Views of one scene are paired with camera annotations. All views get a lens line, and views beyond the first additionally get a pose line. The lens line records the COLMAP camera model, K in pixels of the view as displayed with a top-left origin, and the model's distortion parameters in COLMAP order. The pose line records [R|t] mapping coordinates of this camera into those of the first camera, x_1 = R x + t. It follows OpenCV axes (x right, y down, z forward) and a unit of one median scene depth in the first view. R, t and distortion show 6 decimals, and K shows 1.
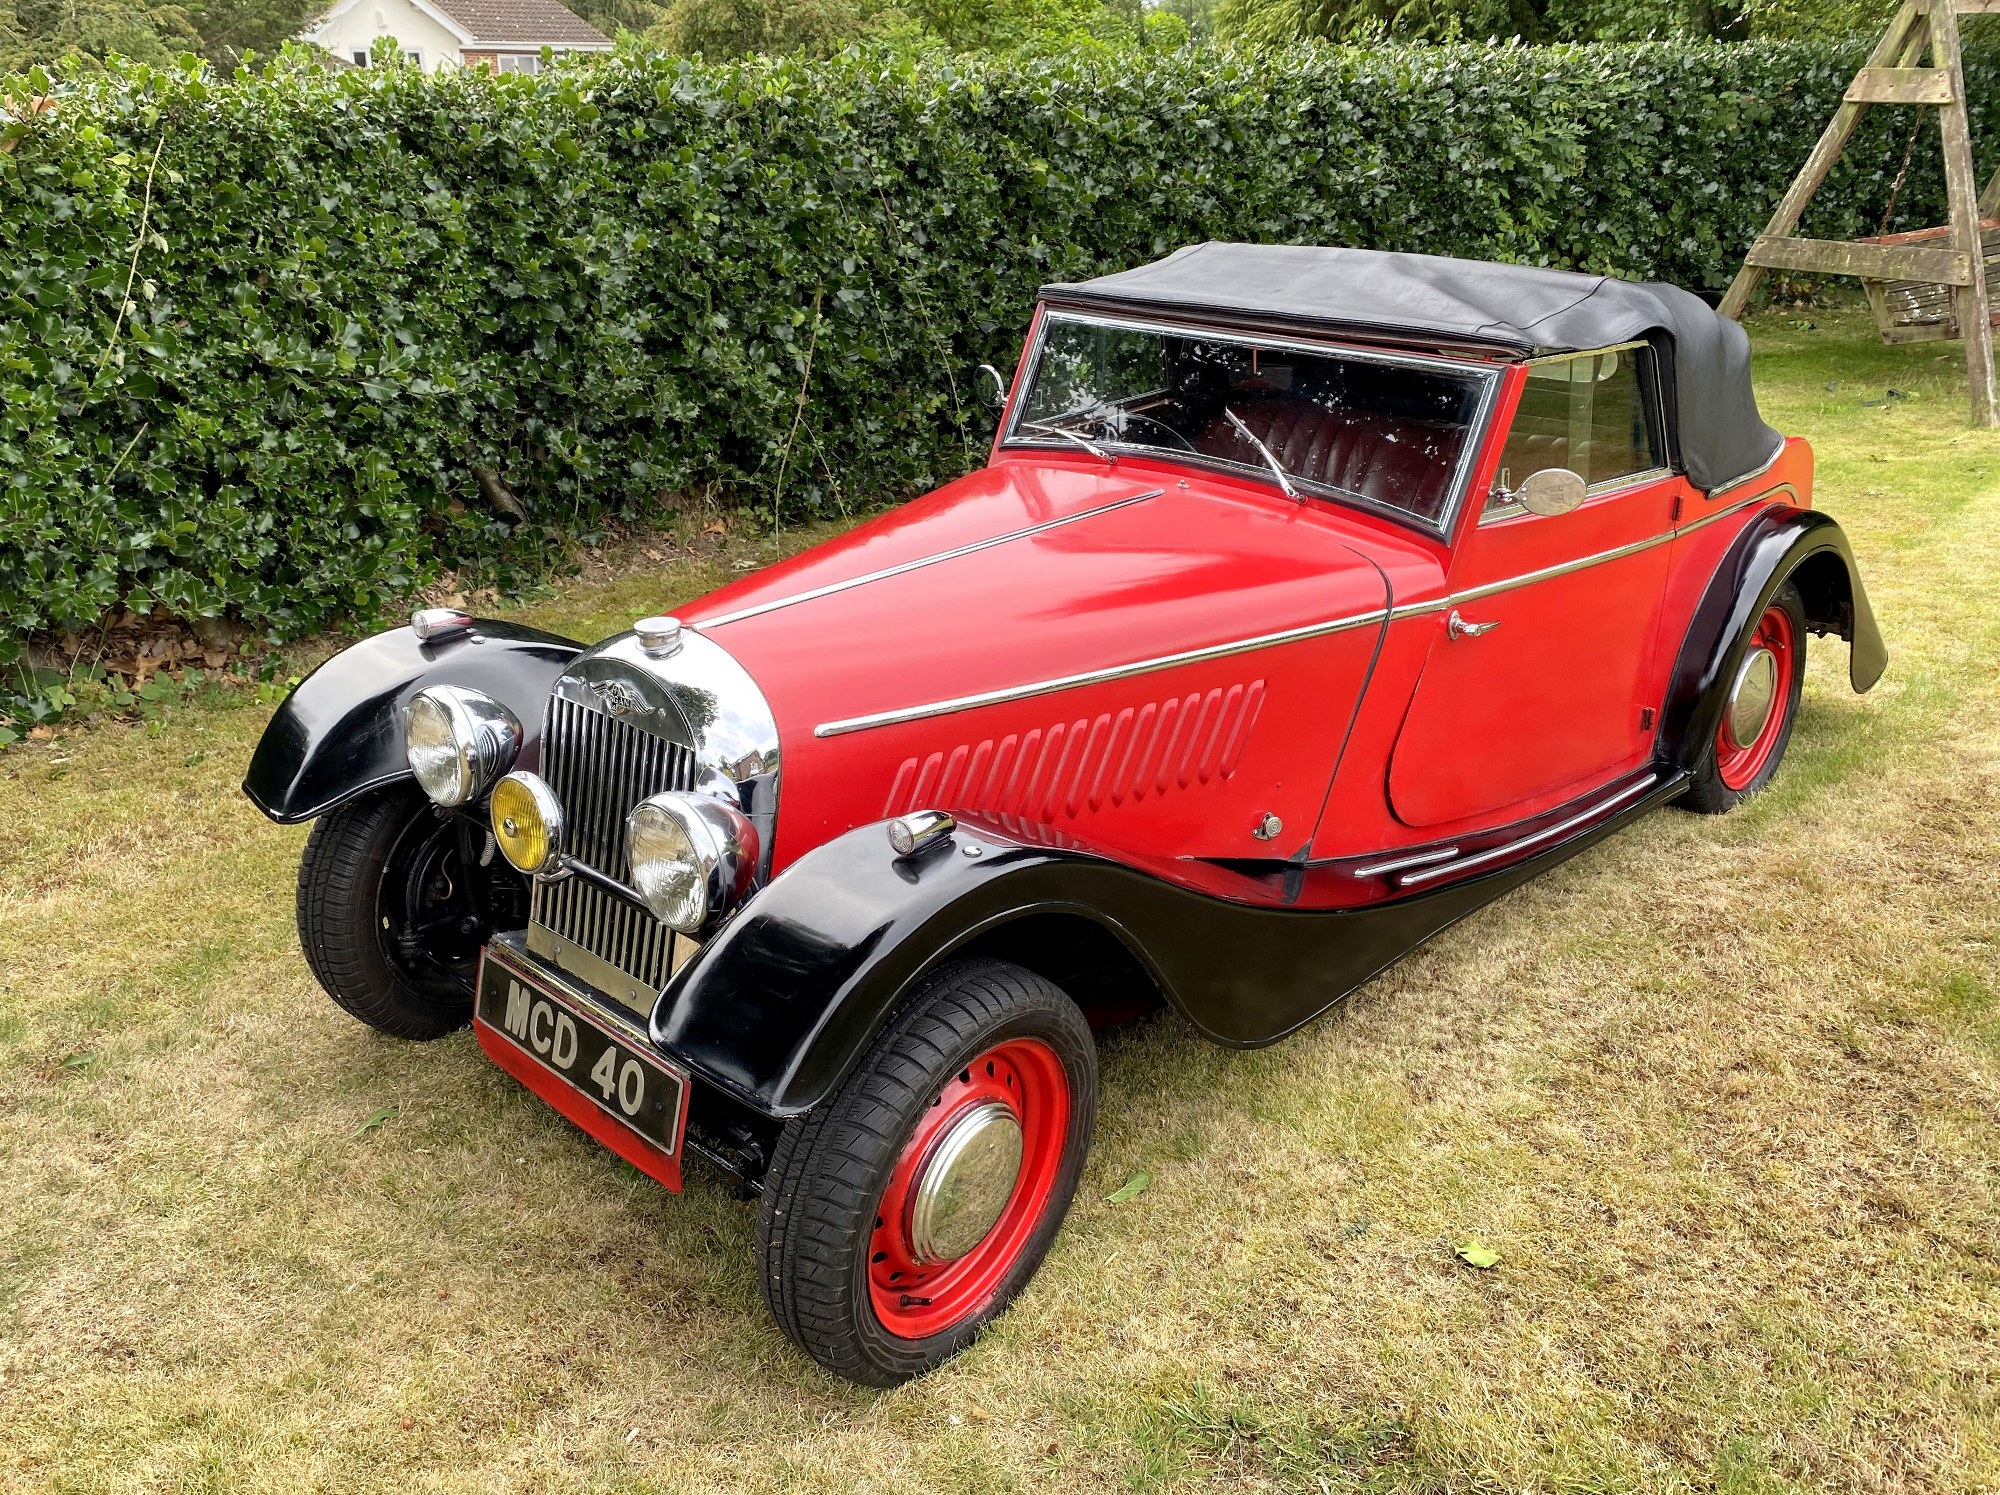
lens RADIAL K [[1814.3, 0, 1008.9], [0, 1814.3, 705.9], [0, 0, 1]] dist [0.053457, -0.089101]
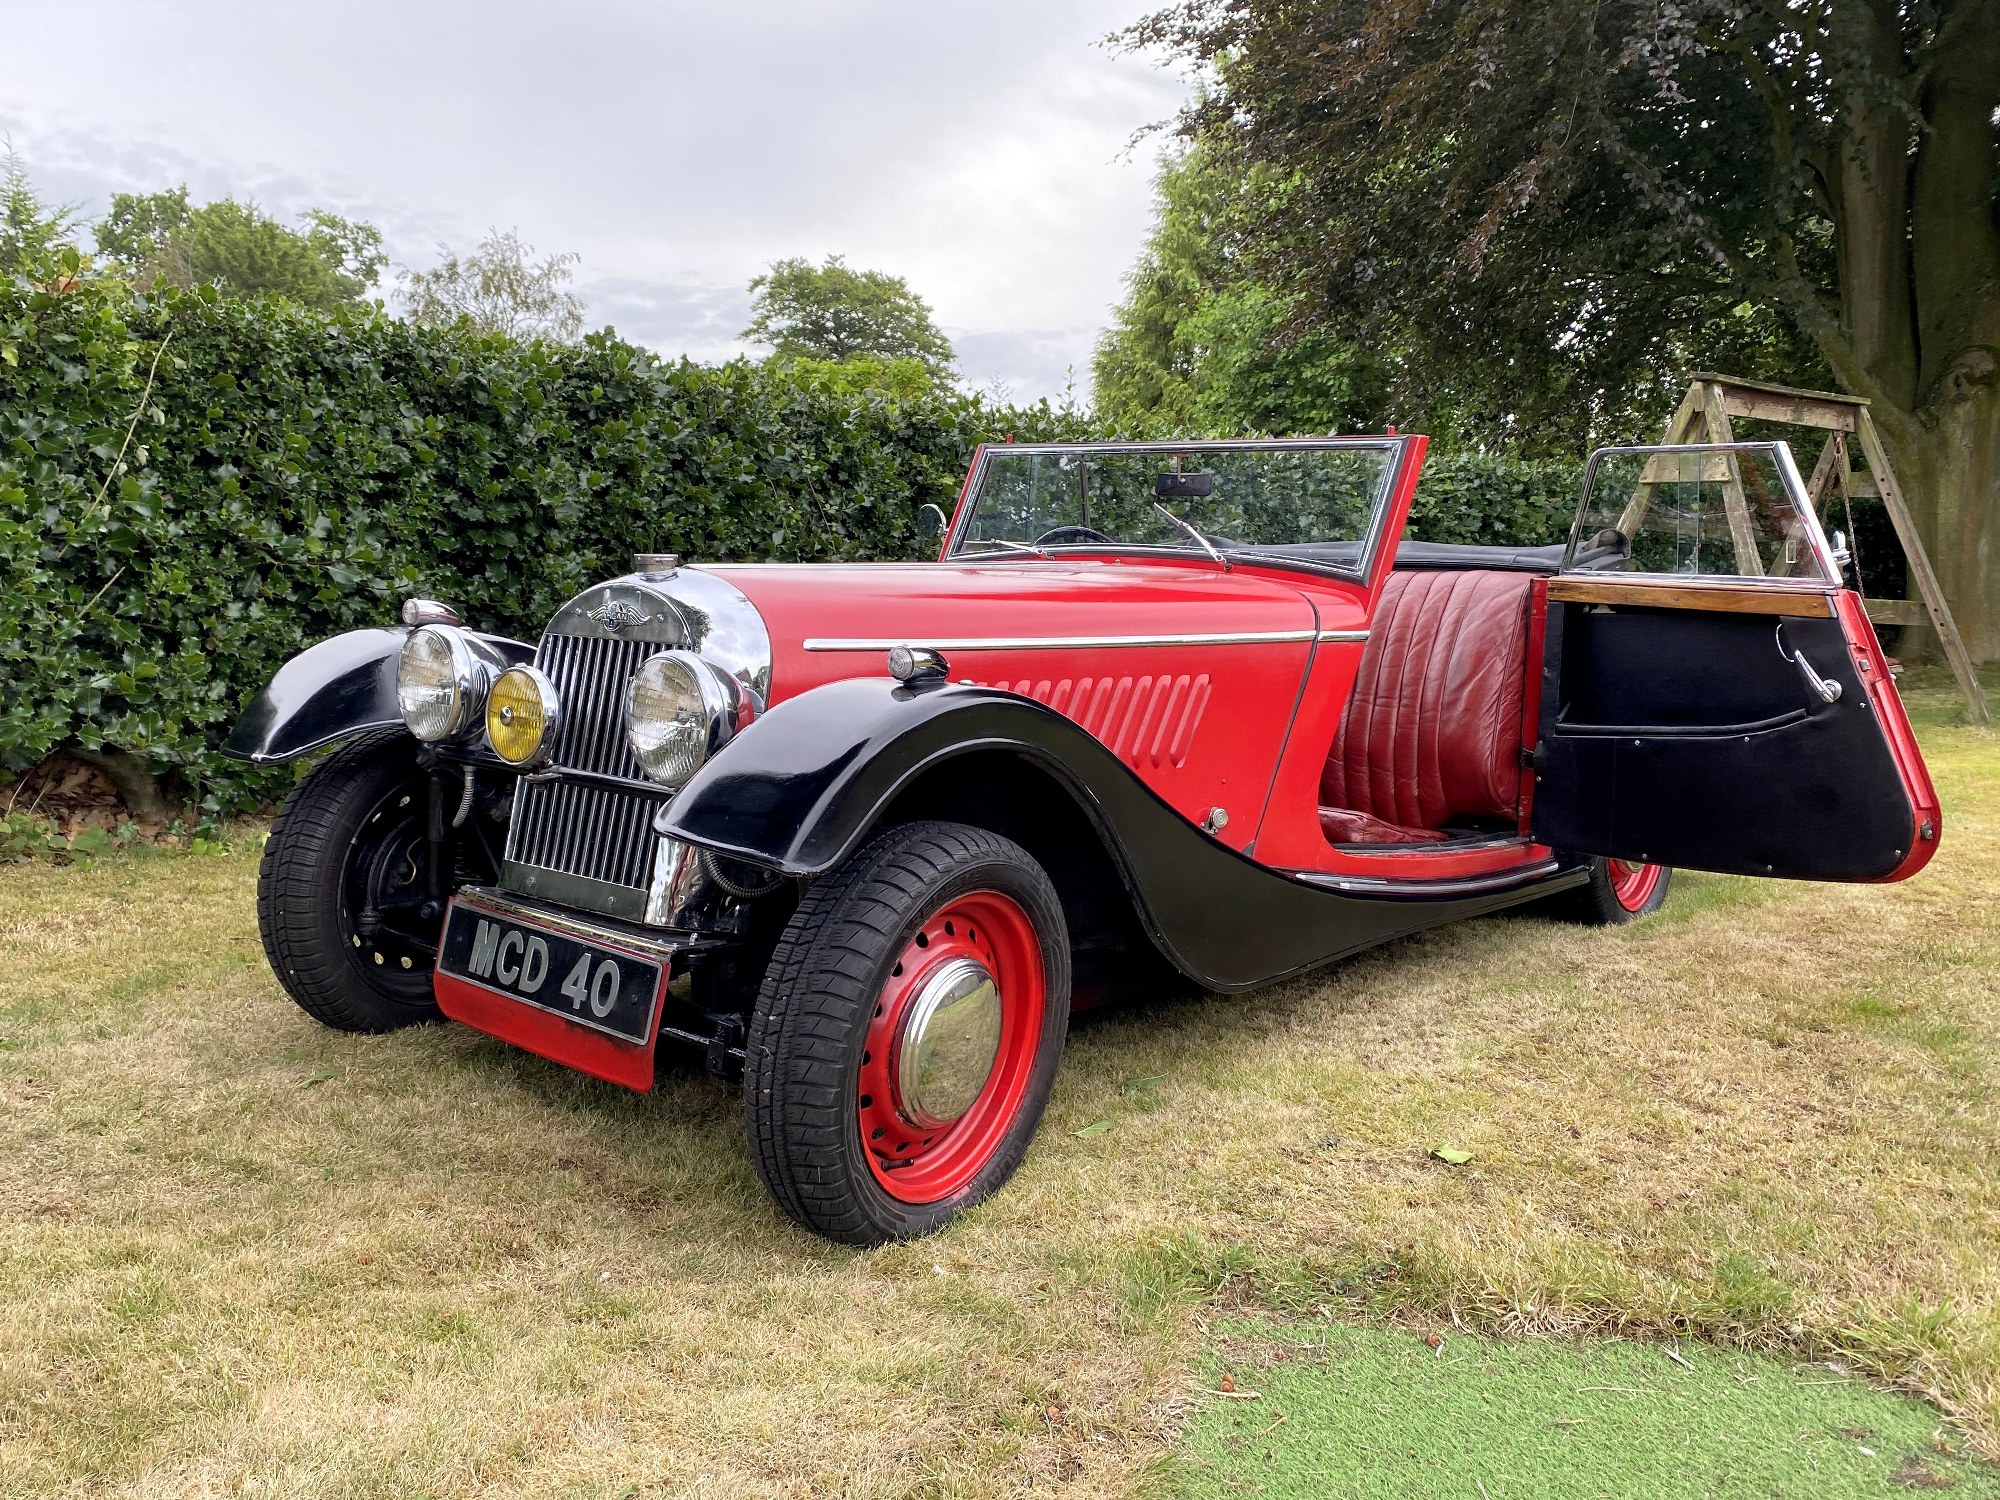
lens RADIAL K [[1734.8, 0, 985.8], [0, 1734.8, 702.3], [0, 0, 1]] dist [0.071028, -0.138605]
pose [[0.997723, 0.023259, 0.063309, -0.032842], [-0.005756, 0.964598, -0.263662, 0.160243], [-0.067200, 0.262698, 0.962535, 0.013770]]
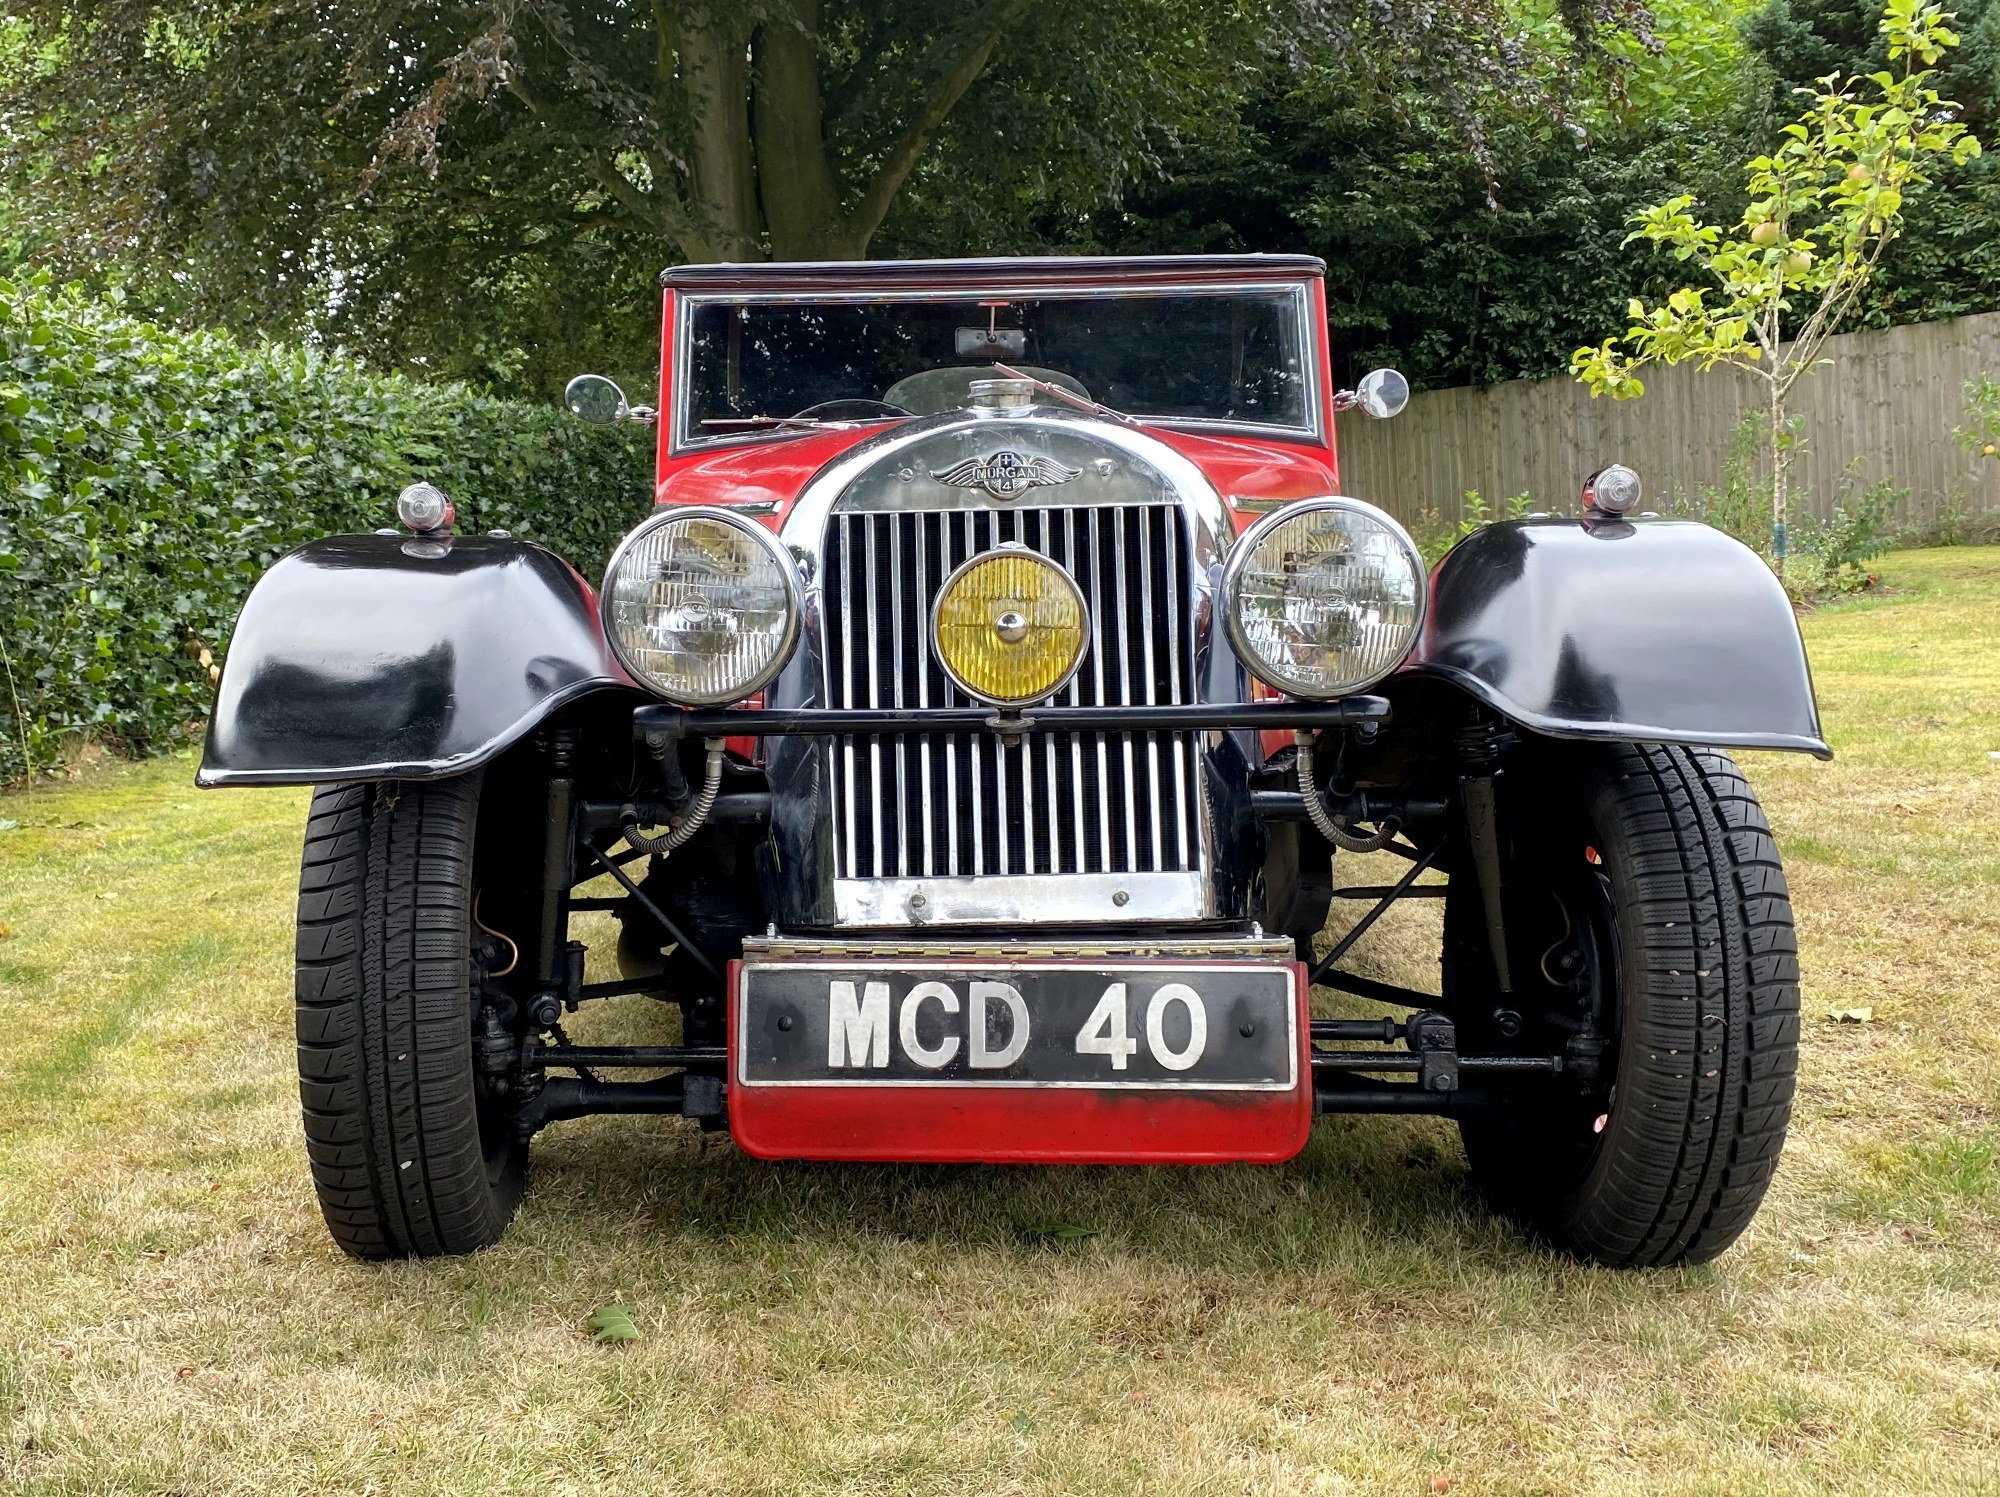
lens RADIAL K [[1980.3, 0, 953.2], [0, 1980.3, 715.2], [0, 0, 1]] dist [0.067356, -0.128059]
pose [[0.724814, -0.076663, 0.684666, -0.386131], [0.258883, 0.951266, -0.167548, 0.104780], [-0.638455, 0.298690, 0.709338, 0.266408]]
